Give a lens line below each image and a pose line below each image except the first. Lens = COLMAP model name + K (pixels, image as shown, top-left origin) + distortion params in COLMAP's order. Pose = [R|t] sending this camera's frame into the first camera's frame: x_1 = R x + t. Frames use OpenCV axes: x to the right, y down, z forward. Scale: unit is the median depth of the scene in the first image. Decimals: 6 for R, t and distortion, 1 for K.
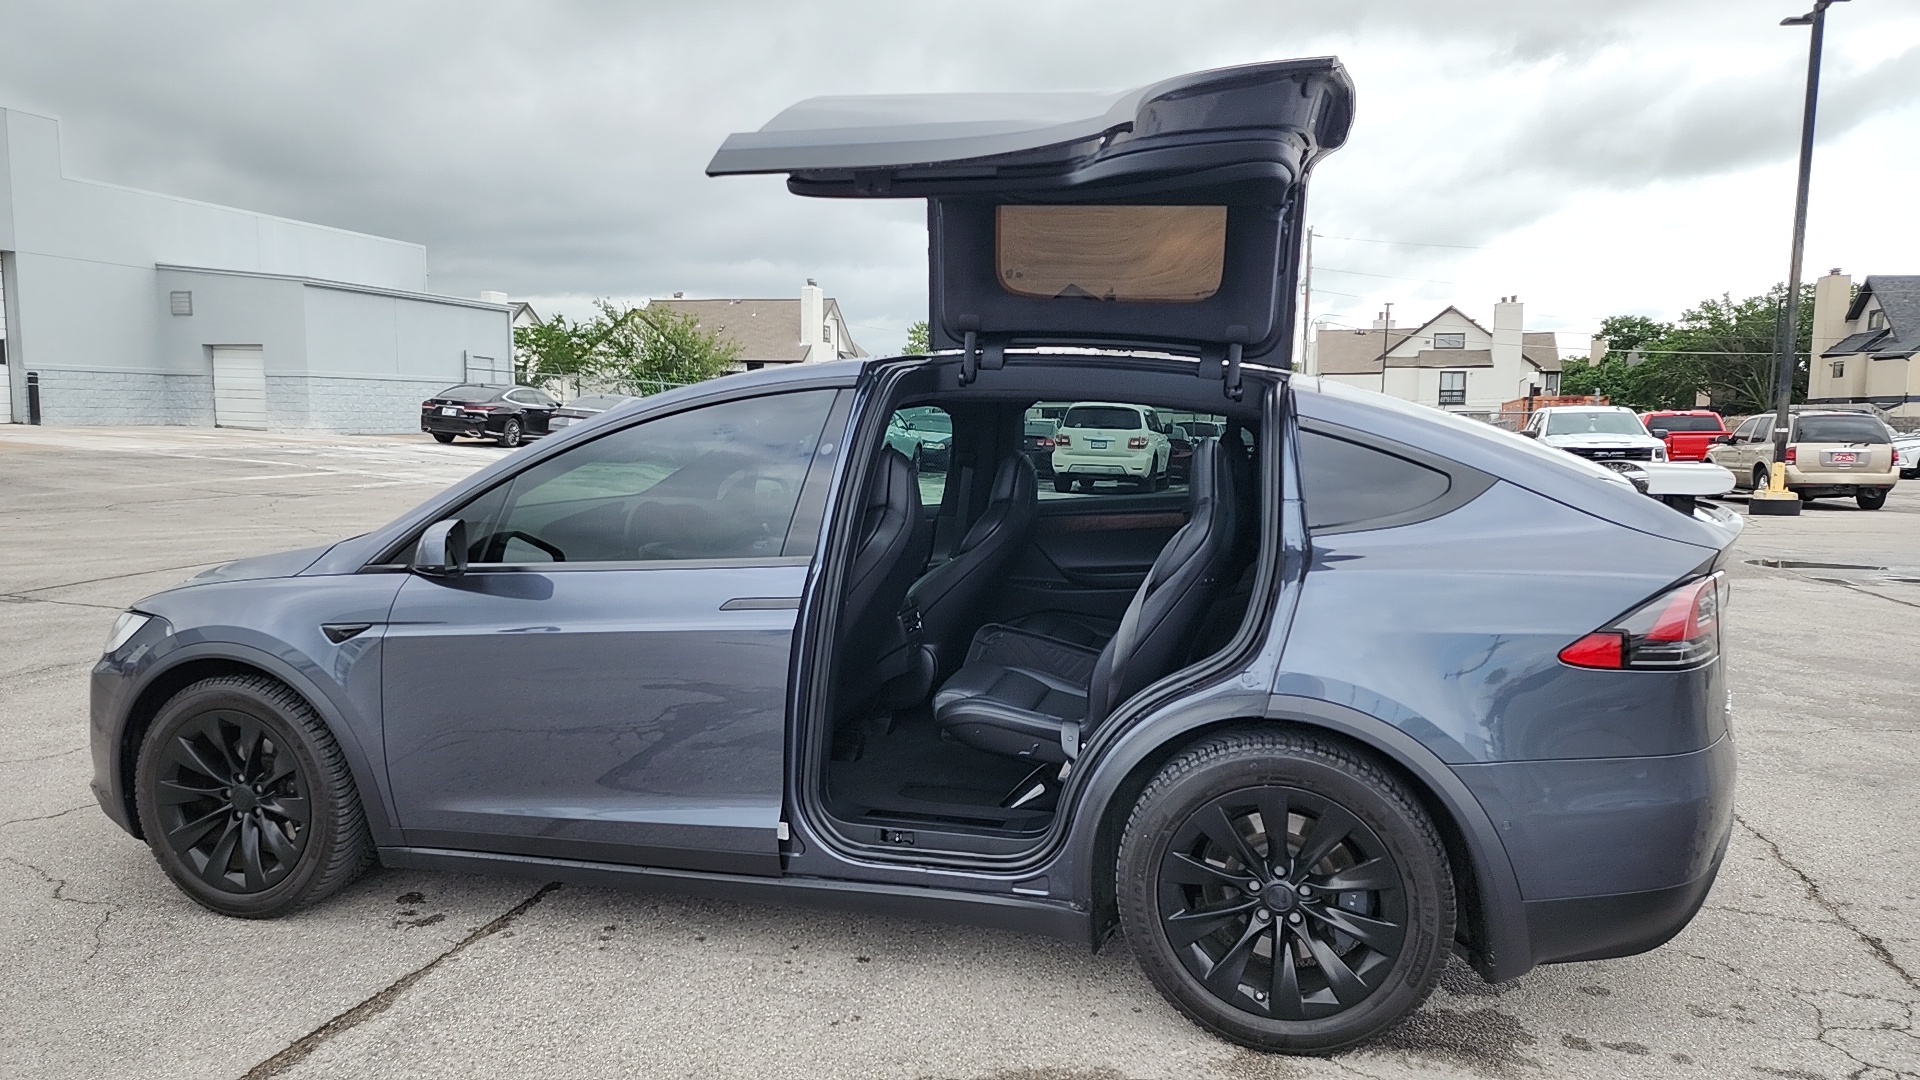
lens RADIAL K [[1266.8, 0, 957.3], [0, 1266.8, 543.7], [0, 0, 1]] dist [0.062342, -0.052227]
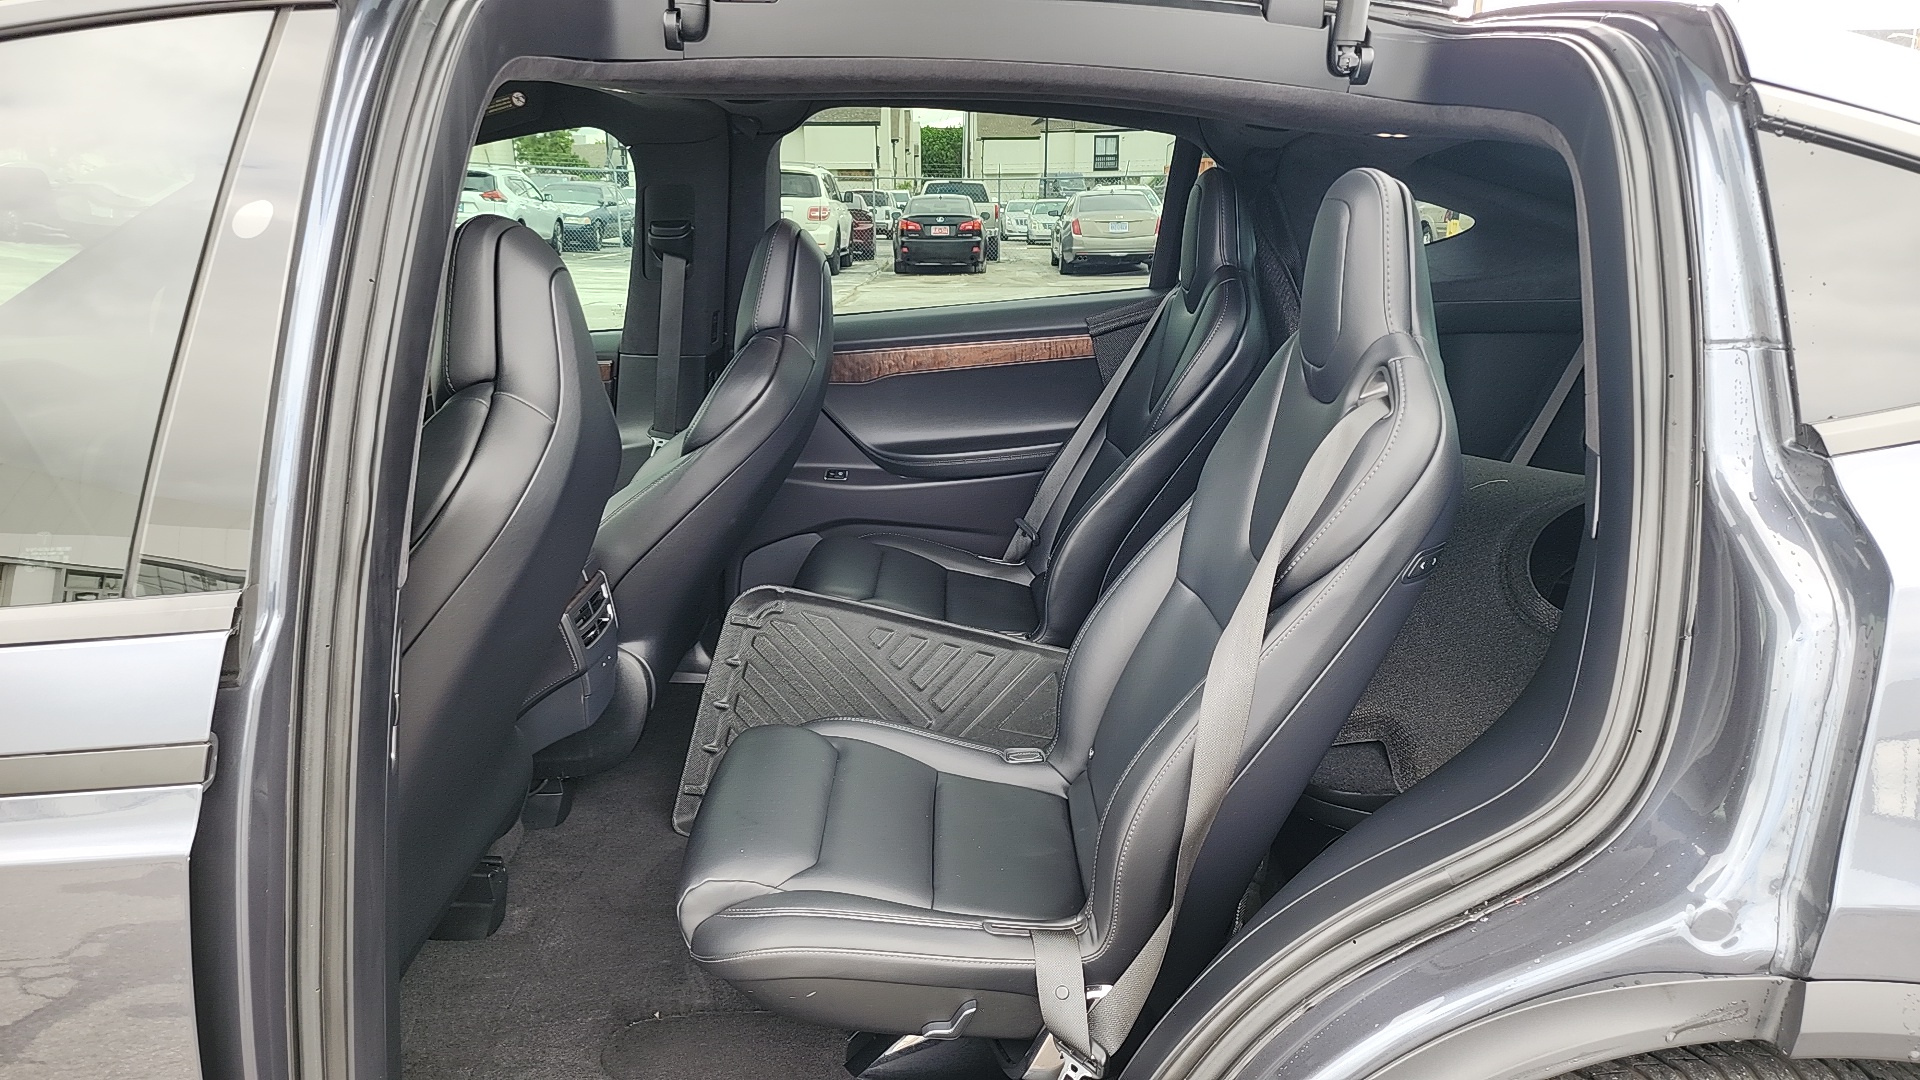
lens RADIAL K [[1266.8, 0, 957.3], [0, 1266.8, 543.7], [0, 0, 1]] dist [0.062342, -0.052227]
pose [[0.965110, -0.084867, 0.247710, -0.027175], [0.040979, 0.983316, 0.177231, -0.050876], [-0.258618, -0.160897, 0.952486, 0.717338]]
